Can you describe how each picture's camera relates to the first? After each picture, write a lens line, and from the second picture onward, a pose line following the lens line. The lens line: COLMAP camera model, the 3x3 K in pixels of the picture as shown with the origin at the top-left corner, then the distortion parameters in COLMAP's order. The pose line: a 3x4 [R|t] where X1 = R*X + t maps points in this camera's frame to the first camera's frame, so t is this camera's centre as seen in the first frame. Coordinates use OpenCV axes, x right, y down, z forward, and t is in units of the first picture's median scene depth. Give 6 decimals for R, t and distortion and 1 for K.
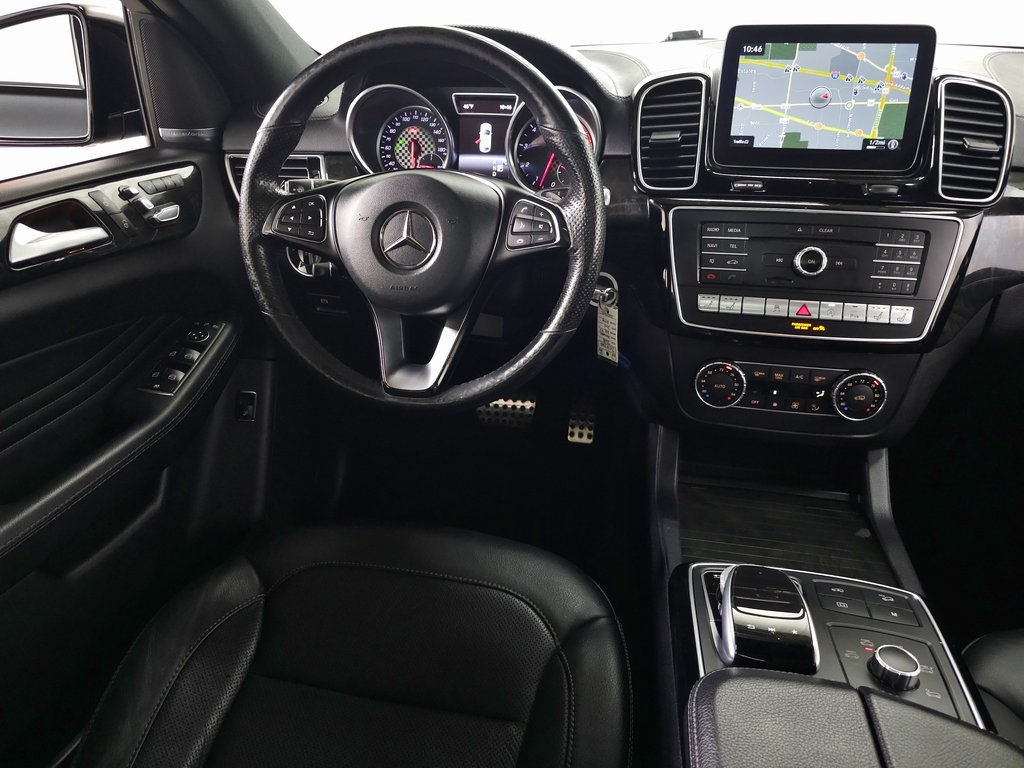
lens RADIAL K [[682.7, 0, 512.0], [0, 682.7, 382.4], [0, 0, 1]] dist [0.011871, -0.013748]
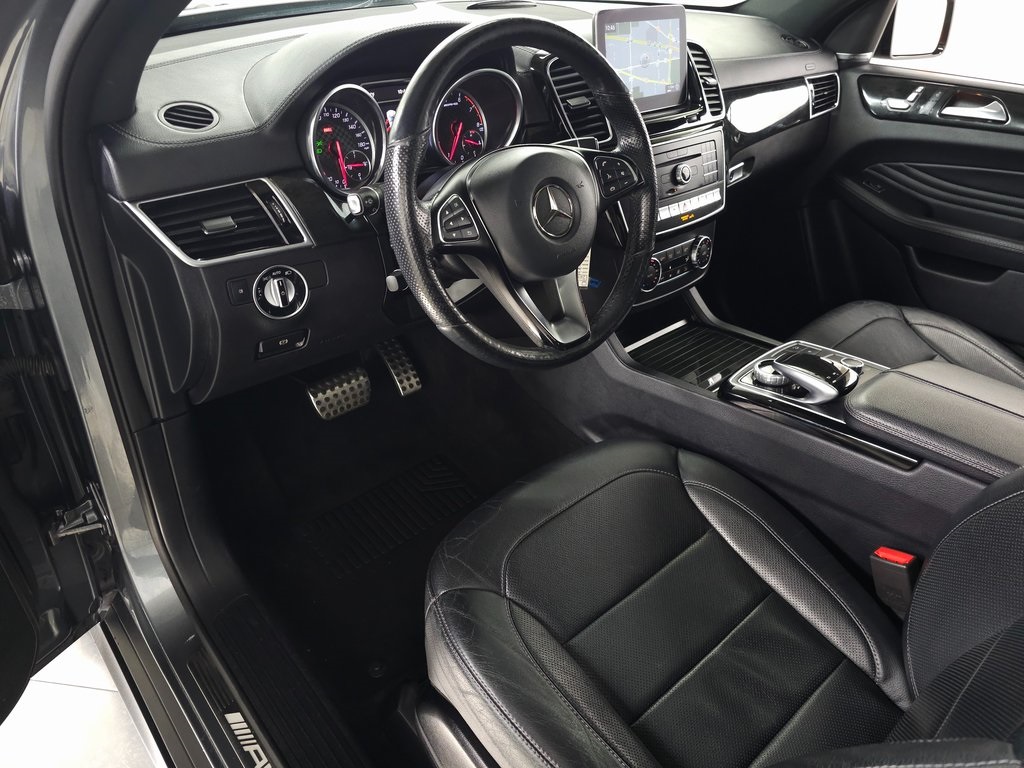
lens RADIAL K [[682.7, 0, 513.5], [0, 682.7, 387.1], [0, 0, 1]] dist [0.011871, -0.013748]
pose [[0.599264, -0.424238, 0.678900, -0.954644], [0.341689, 0.902459, 0.262329, -0.263443], [-0.723969, 0.074768, 0.685769, 0.265450]]
